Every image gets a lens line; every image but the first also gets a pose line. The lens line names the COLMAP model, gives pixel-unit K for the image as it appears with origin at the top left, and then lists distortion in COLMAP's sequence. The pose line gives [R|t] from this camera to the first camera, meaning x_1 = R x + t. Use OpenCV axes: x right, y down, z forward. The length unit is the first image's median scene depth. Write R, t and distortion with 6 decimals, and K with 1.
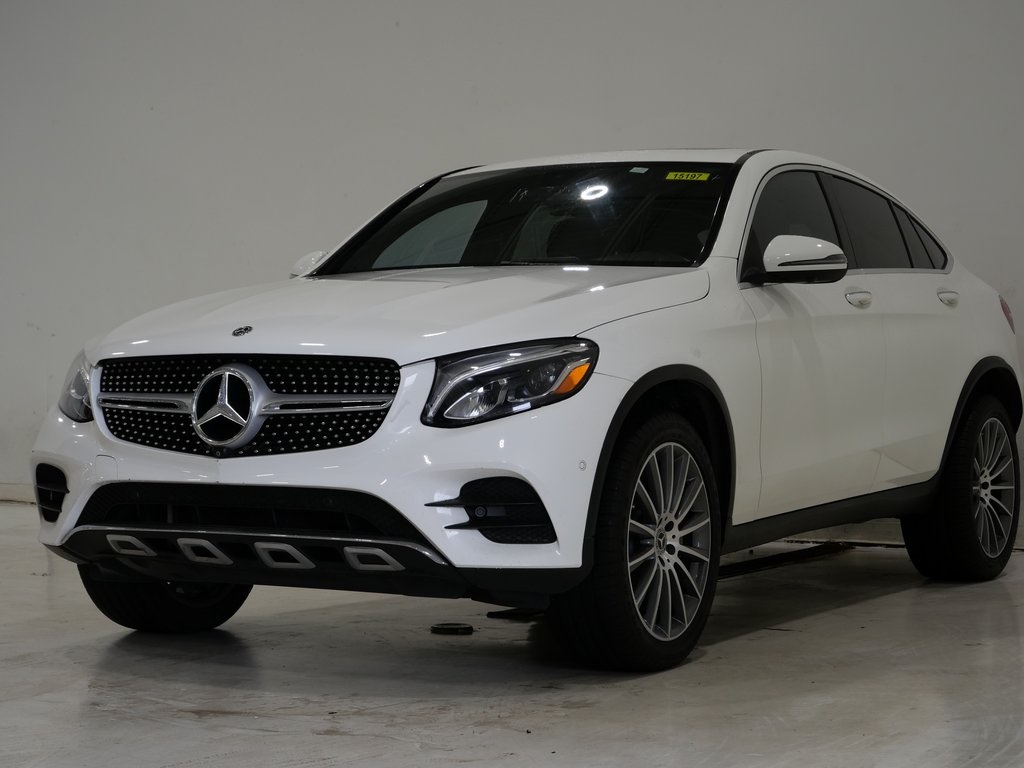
lens RADIAL K [[2180.8, 0, 511.8], [0, 2180.8, 378.3], [0, 0, 1]] dist [-0.047052, 0.000000]
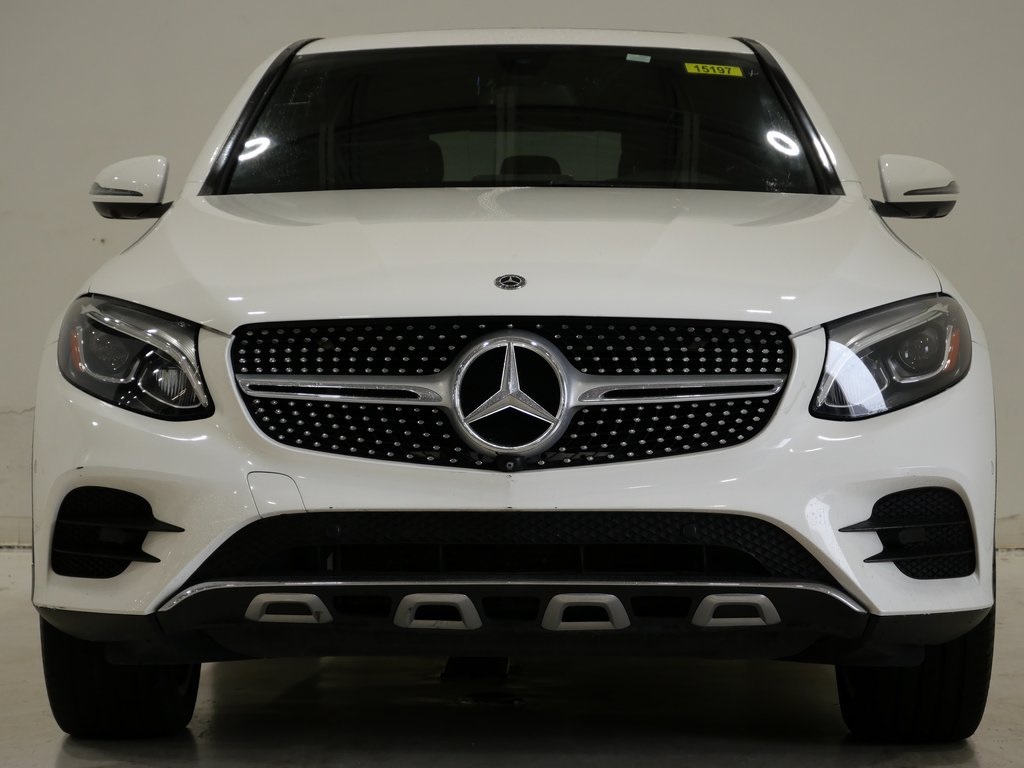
lens RADIAL K [[2794.5, 0, 515.0], [0, 2794.5, 386.3], [0, 0, 1]] dist [-0.010376, 0.000000]
pose [[0.879581, -0.013992, 0.475544, -0.540530], [0.002556, 0.999692, 0.024687, -0.010926], [-0.475743, -0.020499, 0.879346, 0.243014]]
